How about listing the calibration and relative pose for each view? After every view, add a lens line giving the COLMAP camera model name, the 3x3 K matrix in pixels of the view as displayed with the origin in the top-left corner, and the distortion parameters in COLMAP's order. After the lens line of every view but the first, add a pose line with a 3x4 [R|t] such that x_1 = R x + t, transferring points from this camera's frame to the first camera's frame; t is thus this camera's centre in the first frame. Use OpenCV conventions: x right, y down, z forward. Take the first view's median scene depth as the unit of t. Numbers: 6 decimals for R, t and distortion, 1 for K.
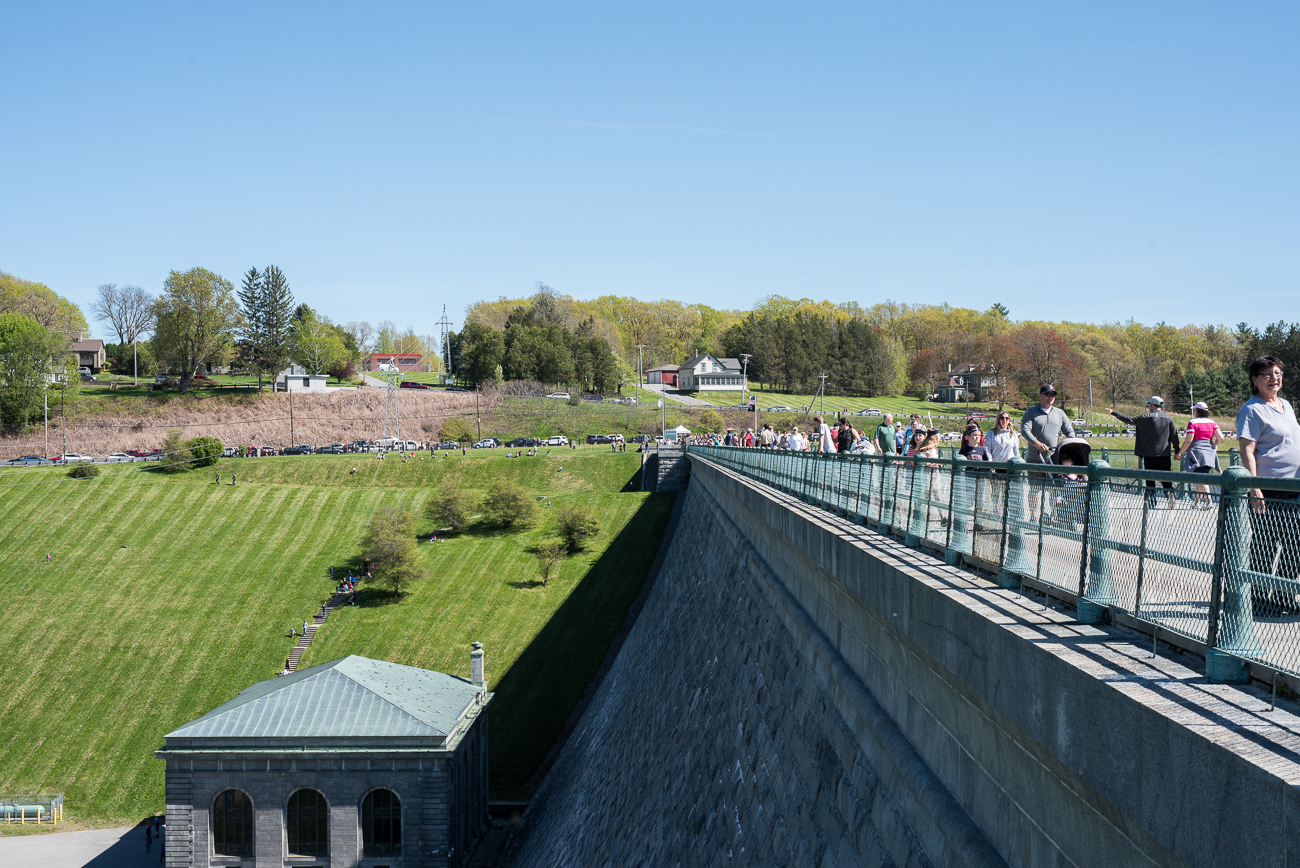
lens RADIAL K [[1873.6, 0, 650.0], [0, 1873.6, 434.0], [0, 0, 1]] dist [-0.003672, 0.040361]
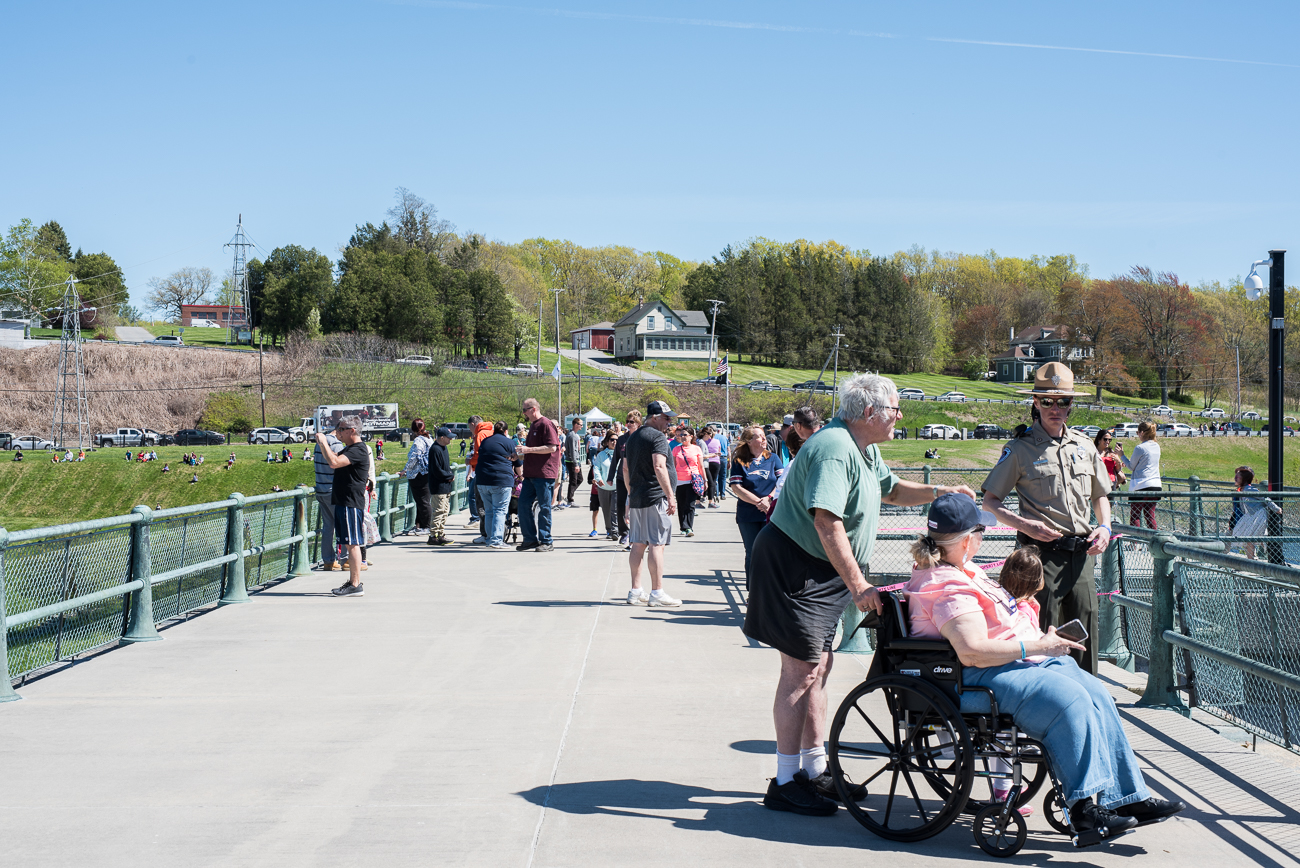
lens RADIAL K [[1873.6, 0, 650.0], [0, 1873.6, 434.0], [0, 0, 1]] dist [-0.003672, 0.040361]
pose [[0.999864, 0.012212, 0.011094, 0.021201], [-0.012257, 0.999917, 0.003999, 0.000646], [-0.011044, -0.004135, 0.999930, 0.342247]]
